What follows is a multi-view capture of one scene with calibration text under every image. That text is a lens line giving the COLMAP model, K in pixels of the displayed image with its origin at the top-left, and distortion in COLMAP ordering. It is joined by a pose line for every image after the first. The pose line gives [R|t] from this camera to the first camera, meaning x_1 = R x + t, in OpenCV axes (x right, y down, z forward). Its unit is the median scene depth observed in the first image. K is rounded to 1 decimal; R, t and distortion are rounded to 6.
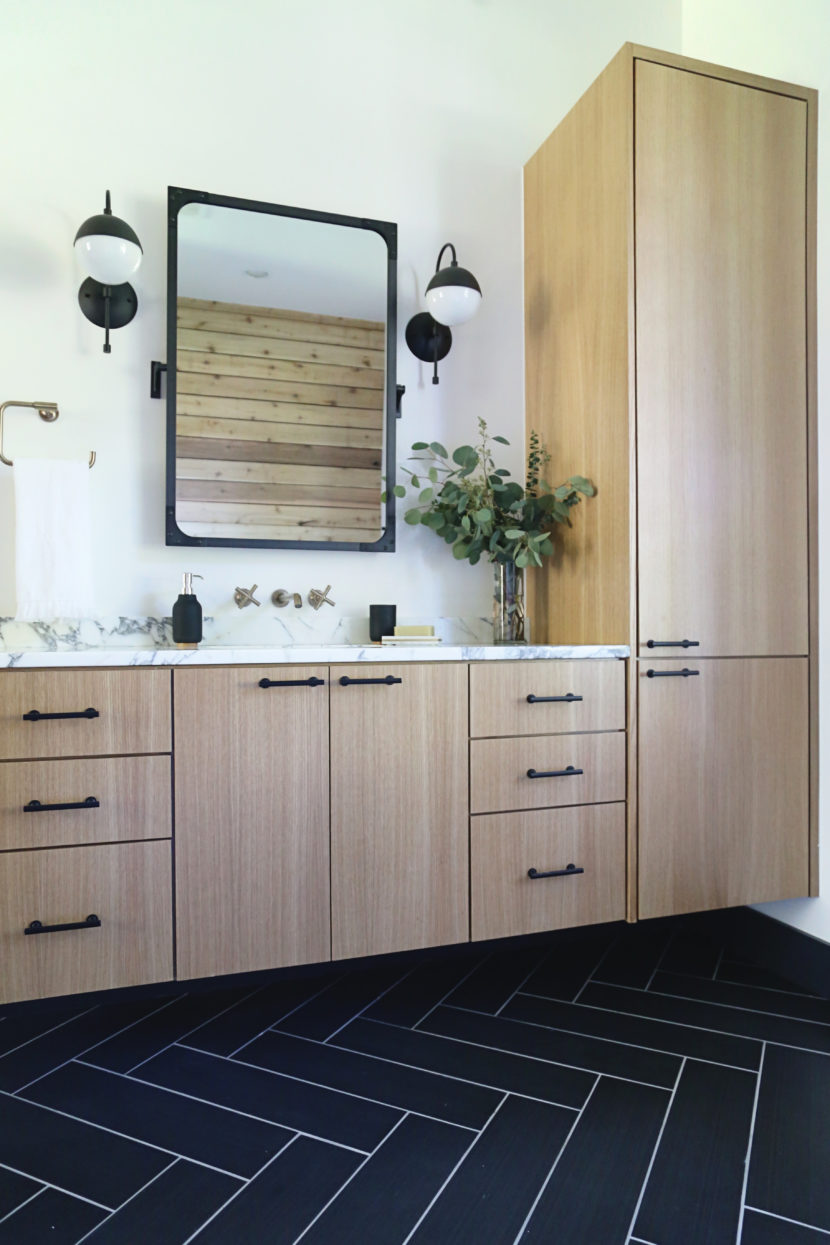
lens RADIAL K [[832.3, 0, 415.0], [0, 832.3, 622.5], [0, 0, 1]] dist [-0.057438, 0.065556]
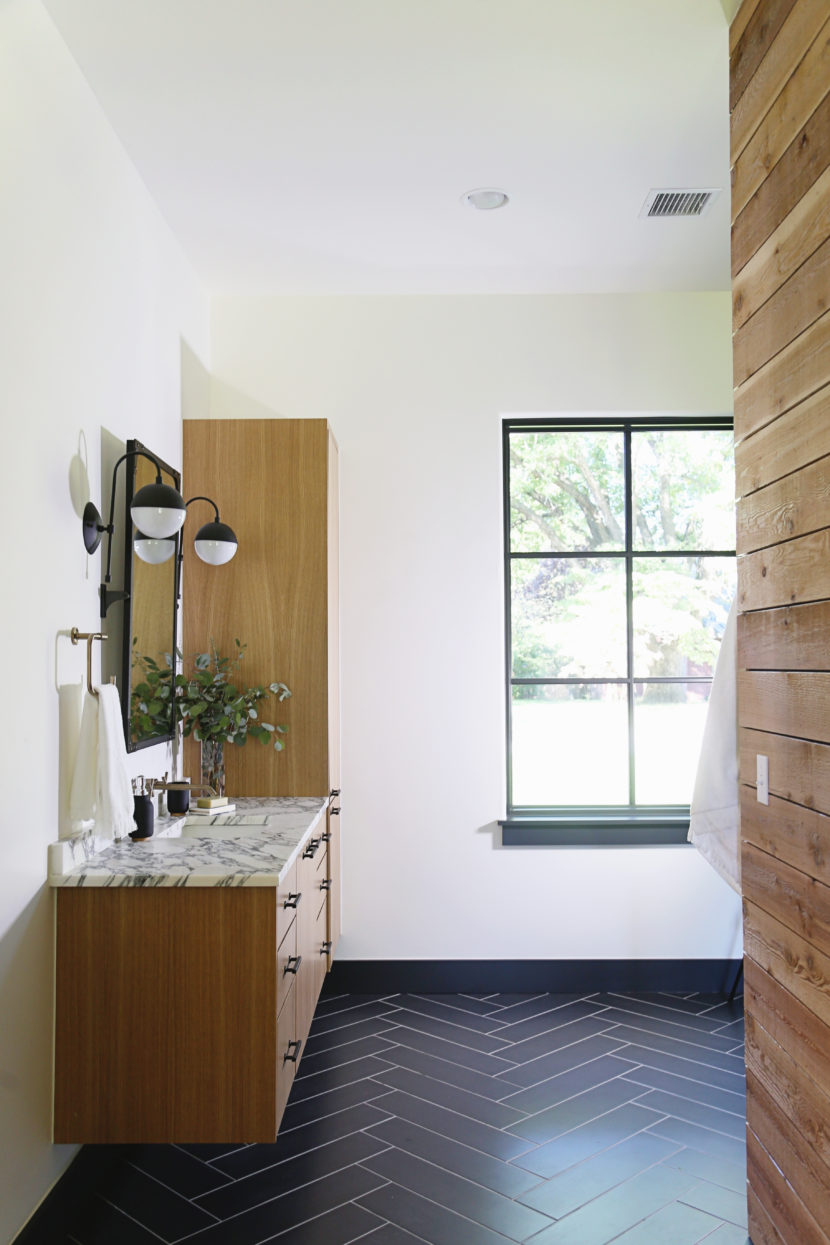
lens RADIAL K [[1081.9, 0, 415.0], [0, 1081.9, 622.5], [0, 0, 1]] dist [0.004425, 0.016867]
pose [[0.341854, 0.037146, 0.939019, -1.662299], [-0.004712, 0.999274, -0.037814, -0.231264], [-0.939741, 0.008502, 0.341780, 0.125348]]
